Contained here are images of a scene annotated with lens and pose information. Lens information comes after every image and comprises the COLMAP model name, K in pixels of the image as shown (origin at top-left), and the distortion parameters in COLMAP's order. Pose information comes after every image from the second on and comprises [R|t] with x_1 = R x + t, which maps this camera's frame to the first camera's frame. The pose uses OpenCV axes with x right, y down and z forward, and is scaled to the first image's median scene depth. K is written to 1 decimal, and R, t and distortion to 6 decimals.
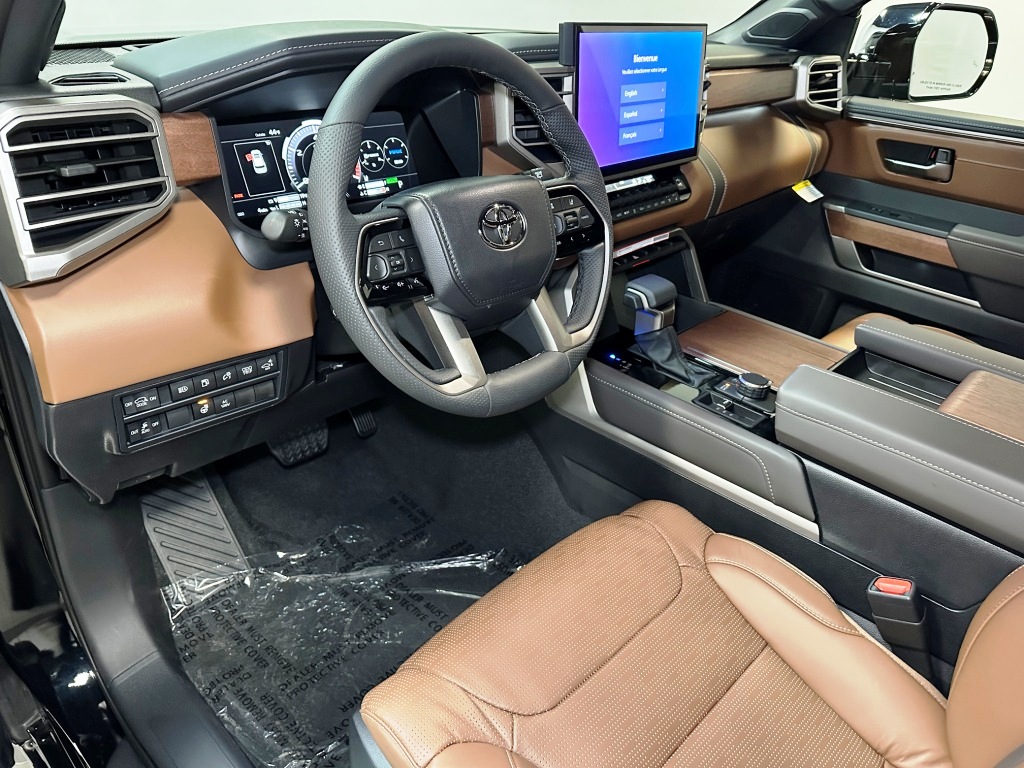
lens RADIAL K [[700.7, 0, 512.0], [0, 700.7, 384.0], [0, 0, 1]] dist [0.077459, -0.111394]
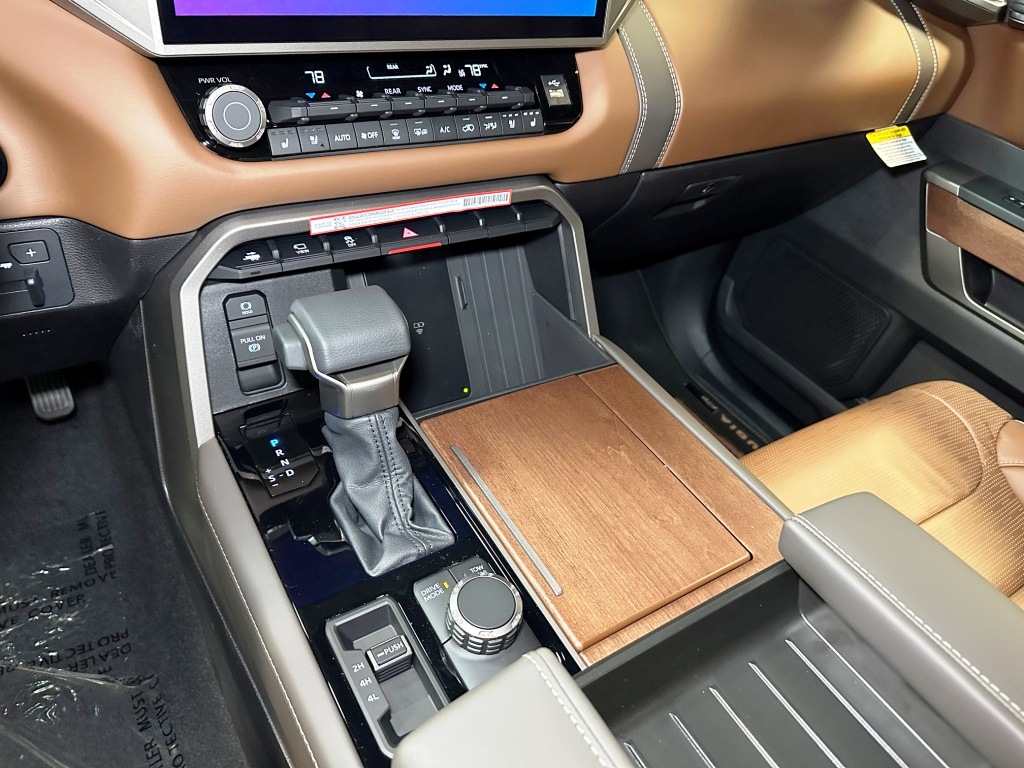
lens RADIAL K [[700.7, 0, 512.0], [0, 700.7, 384.0], [0, 0, 1]] dist [0.077459, -0.111394]
pose [[0.966493, 0.221185, -0.130262, 0.250056], [-0.197071, 0.964536, 0.175595, -0.135556], [0.164481, -0.144040, 0.975807, 0.396092]]
